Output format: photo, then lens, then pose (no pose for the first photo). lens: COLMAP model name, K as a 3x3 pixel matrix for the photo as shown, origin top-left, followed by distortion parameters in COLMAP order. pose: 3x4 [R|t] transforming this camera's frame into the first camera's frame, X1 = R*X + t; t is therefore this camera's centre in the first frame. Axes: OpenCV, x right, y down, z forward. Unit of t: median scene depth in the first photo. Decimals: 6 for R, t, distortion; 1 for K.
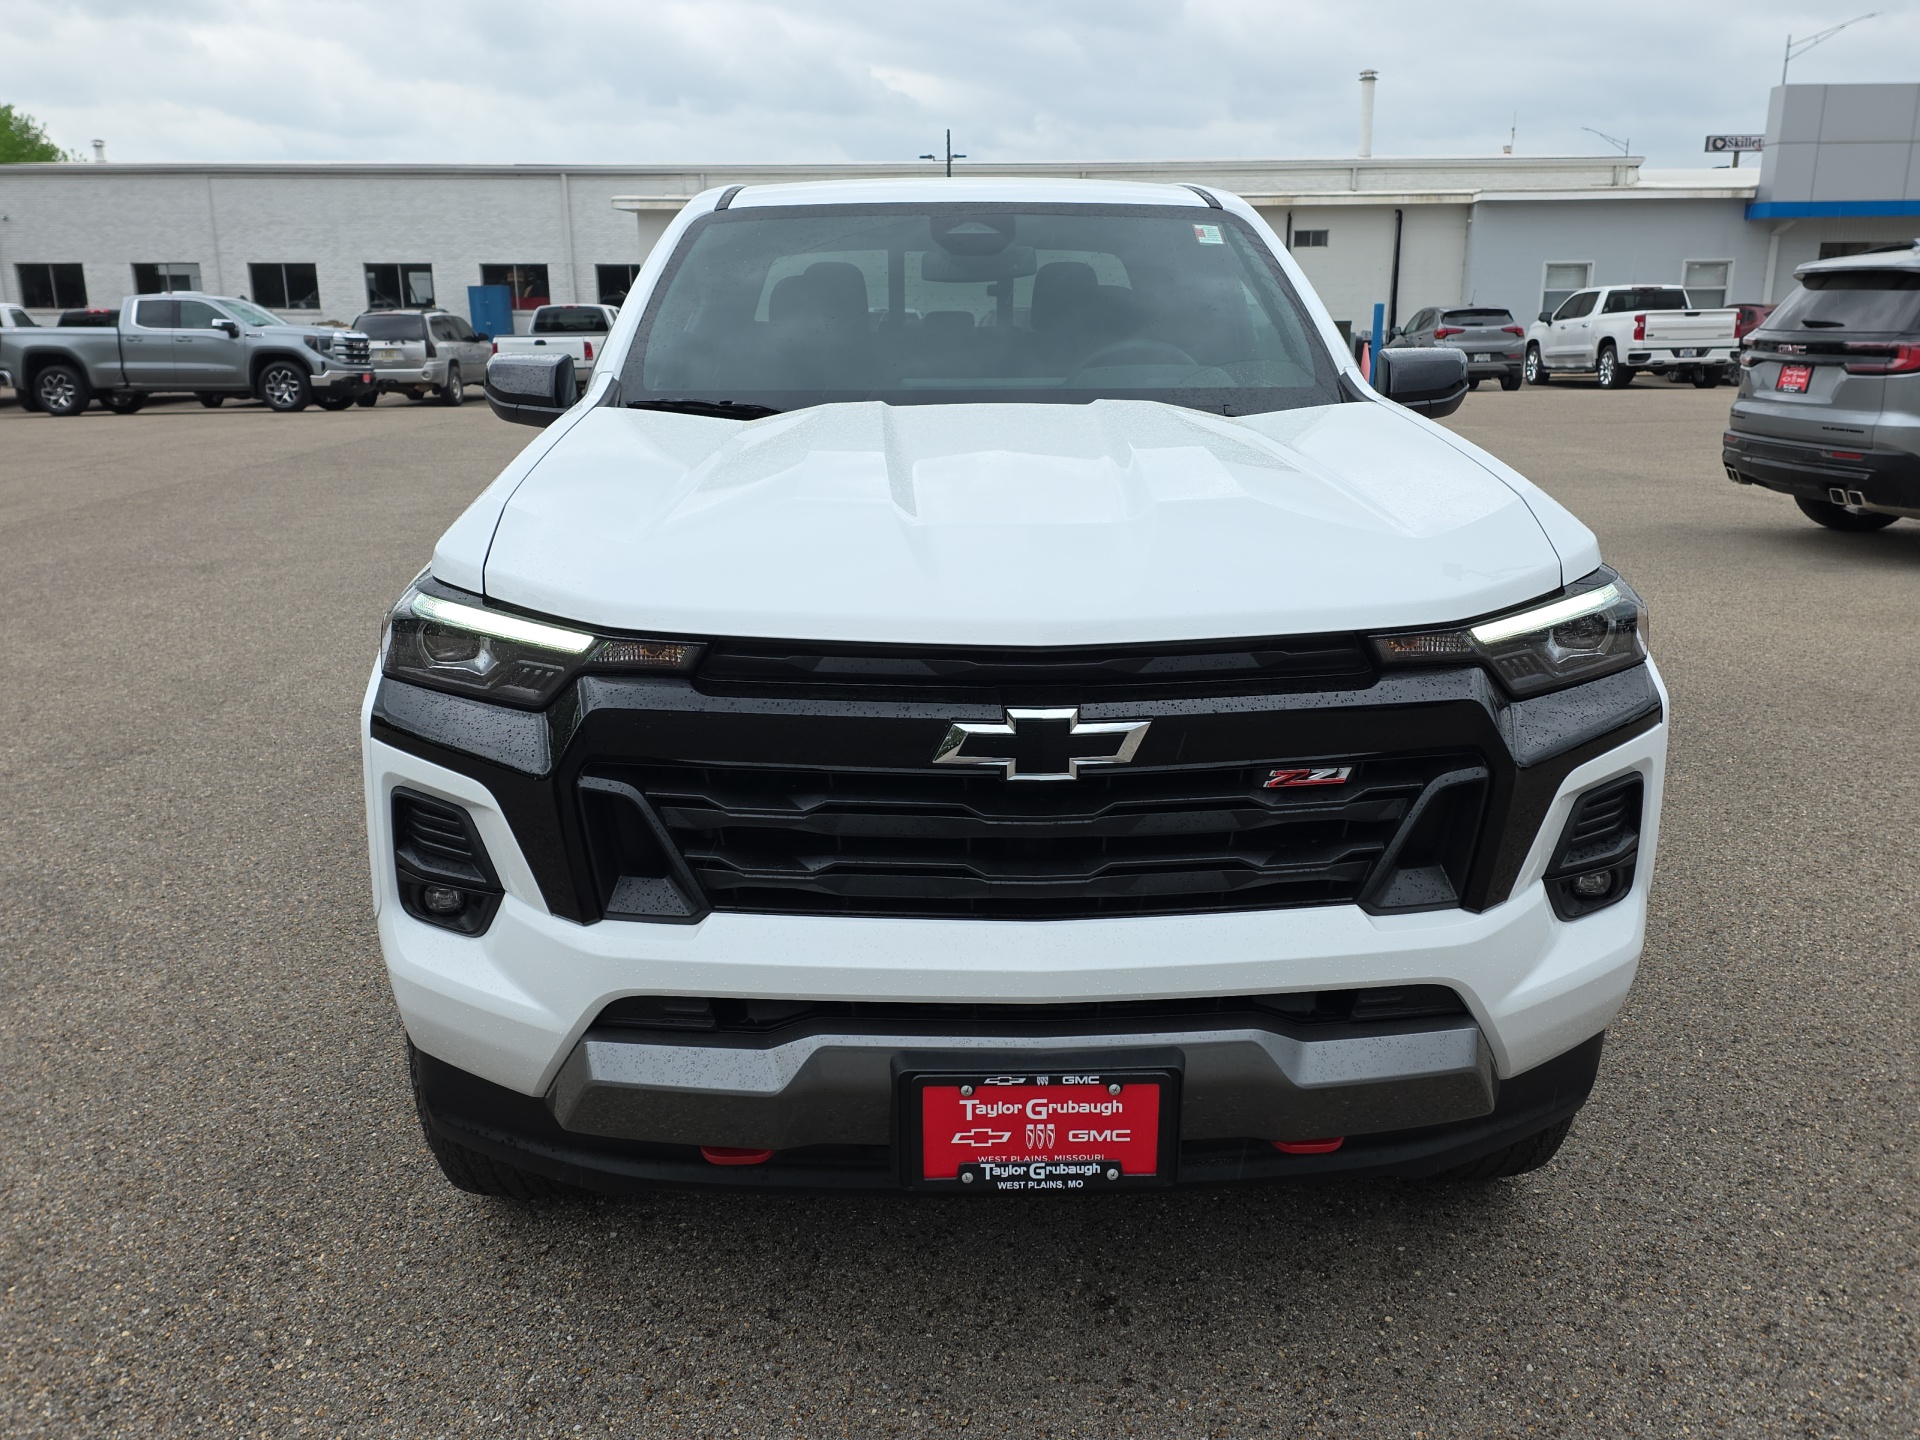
lens RADIAL K [[1577.1, 0, 960.0], [0, 1577.1, 720.0], [0, 0, 1]] dist [0.136288, -0.185442]
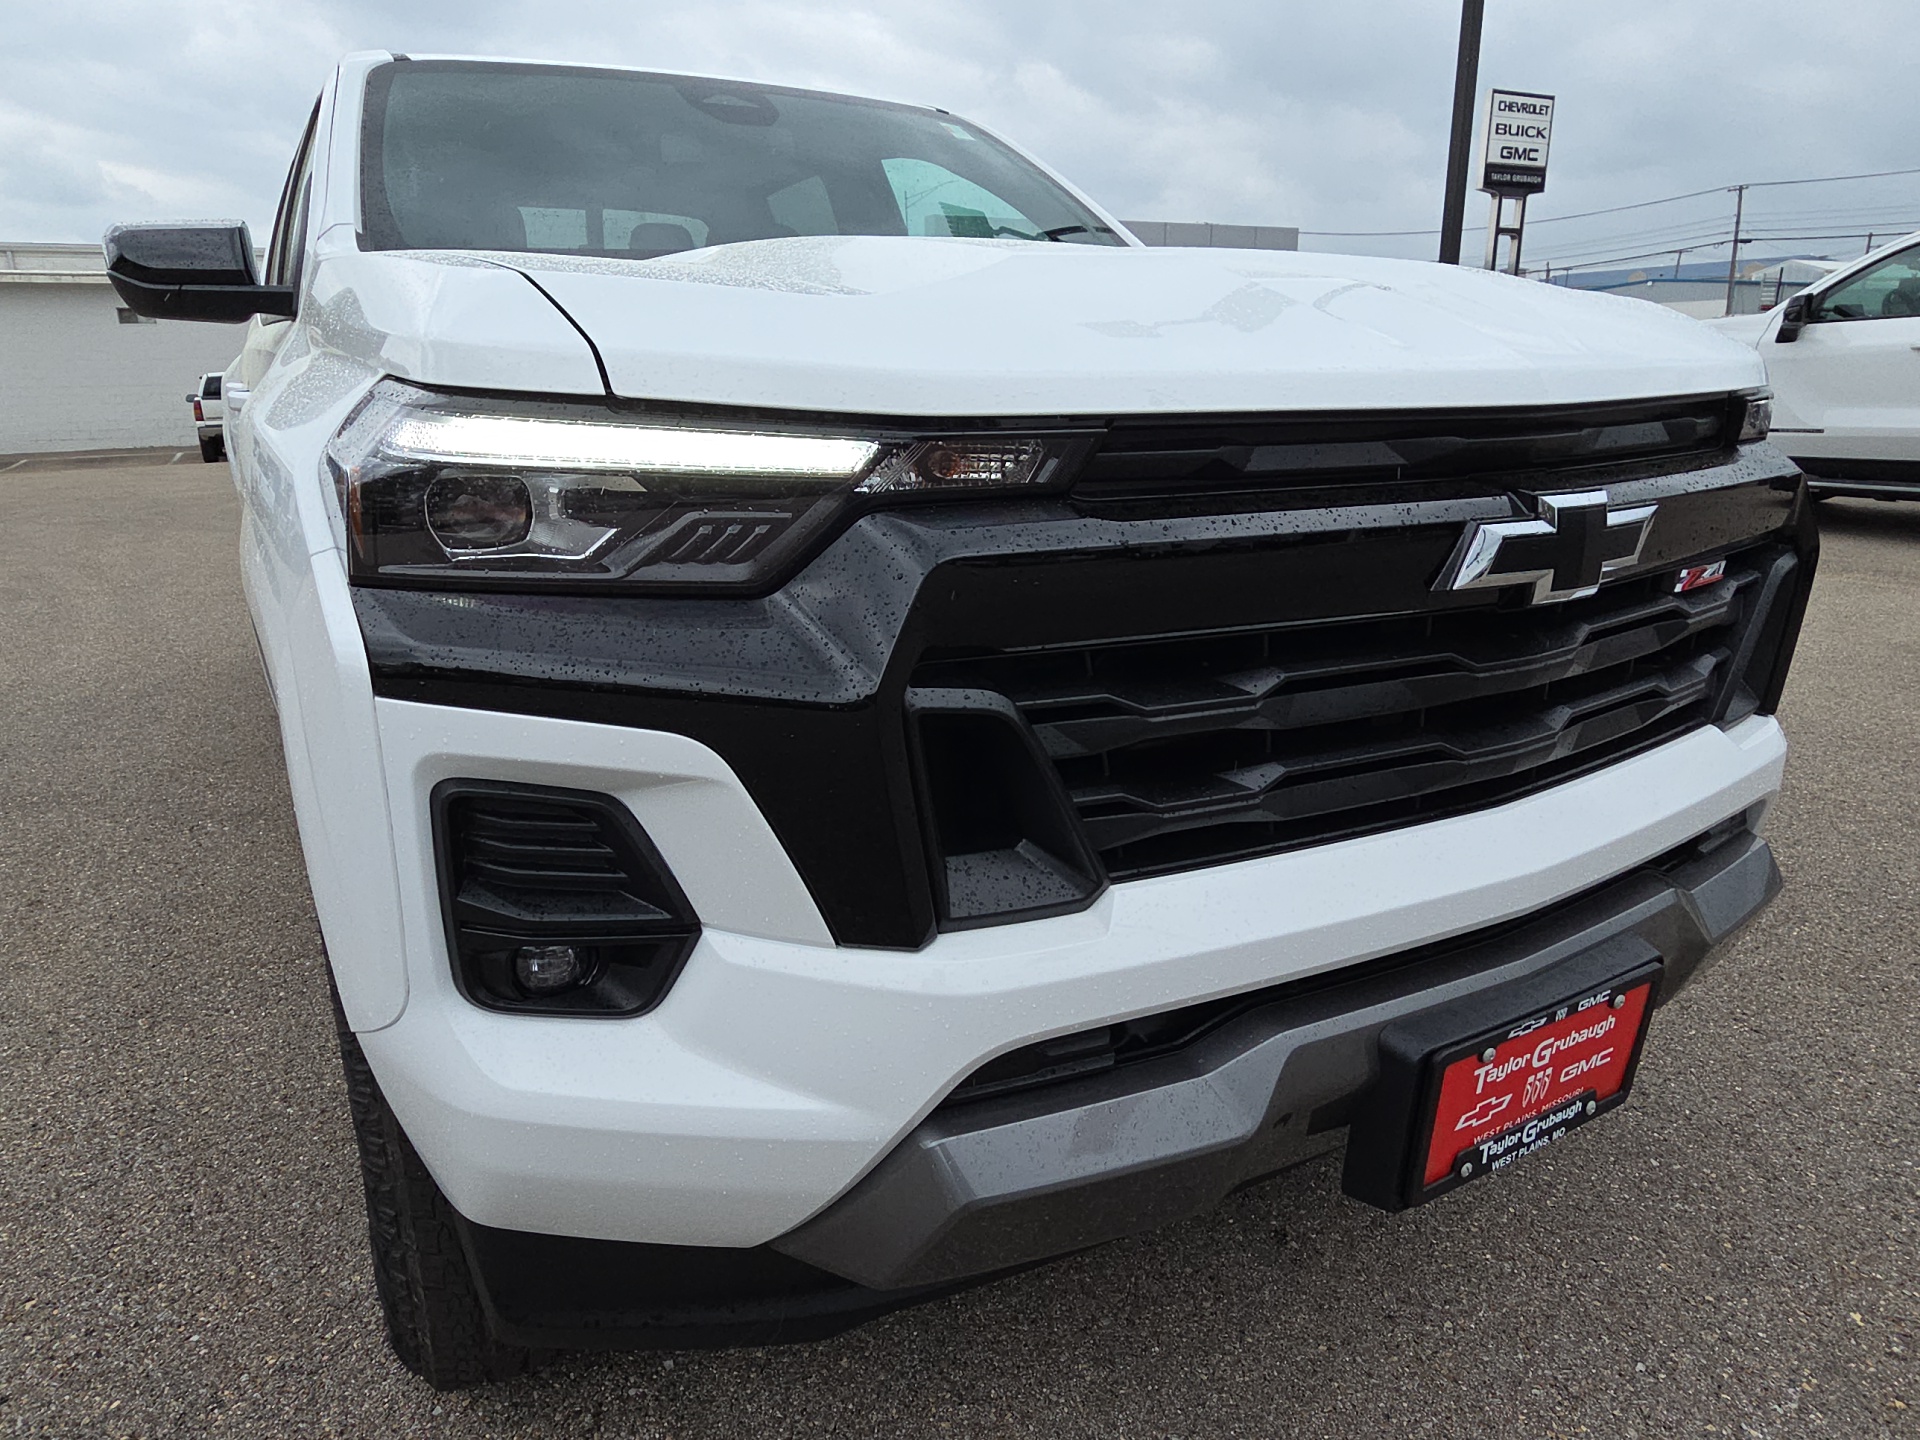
lens RADIAL K [[1209.5, 0, 943.1], [0, 1209.5, 739.4], [0, 0, 1]] dist [0.005012, -0.002089]
pose [[0.883849, -0.149802, 0.443137, -0.407335], [0.134690, 0.988714, 0.065593, 0.025449], [-0.447962, 0.001712, 0.894051, 0.596946]]
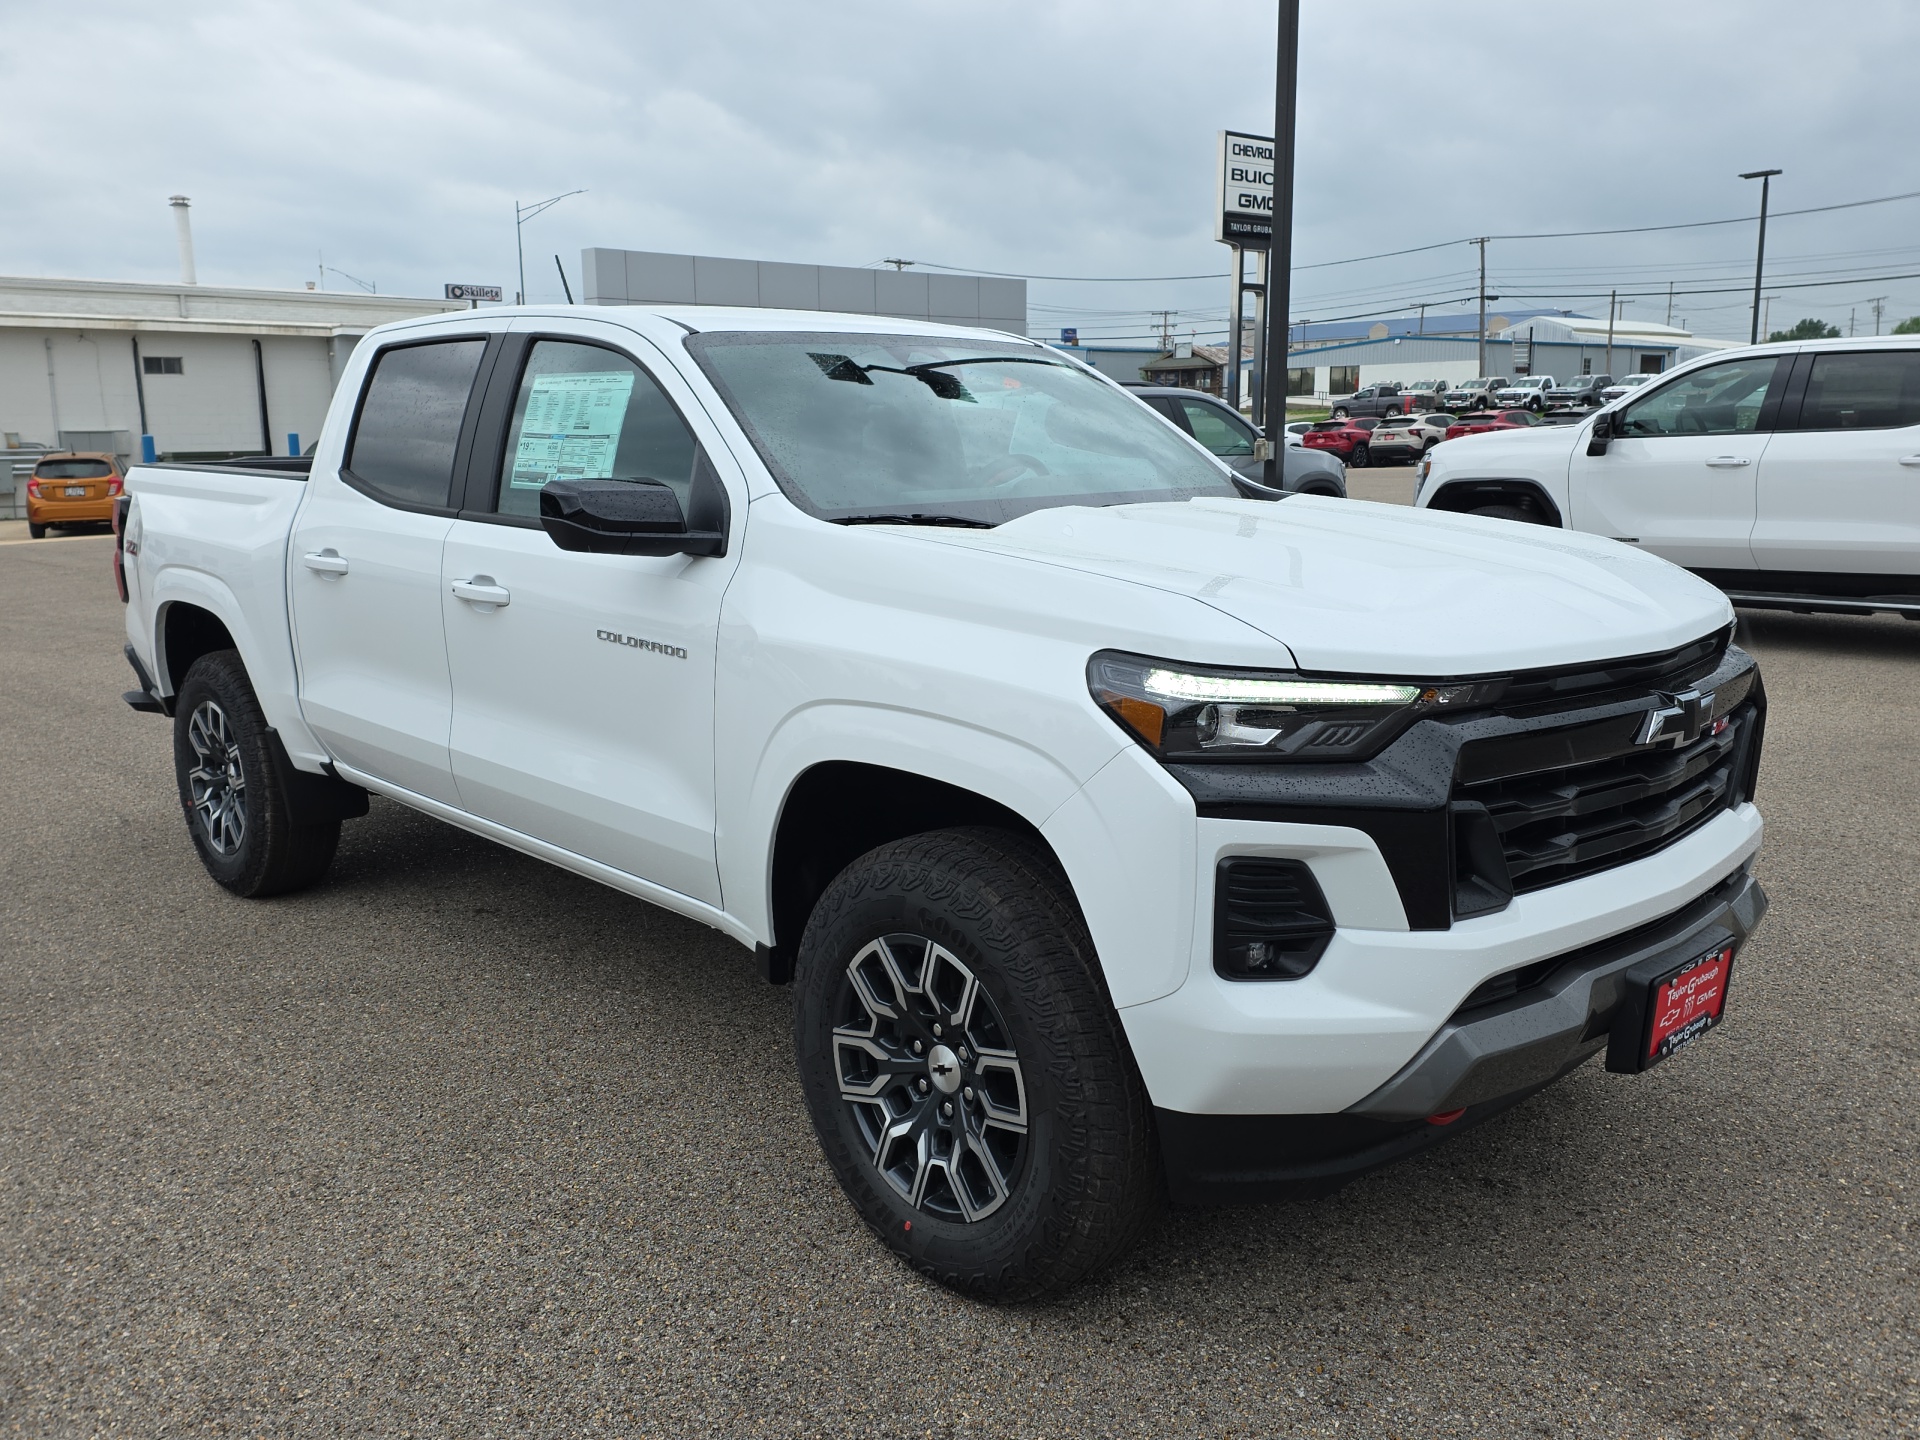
lens RADIAL K [[1577.1, 0, 960.0], [0, 1577.1, 720.0], [0, 0, 1]] dist [0.136288, -0.185442]
pose [[0.745265, -0.127080, 0.654547, -1.254444], [0.178043, 0.983953, -0.011685, -0.074545], [-0.642558, 0.125246, 0.755931, 0.310742]]
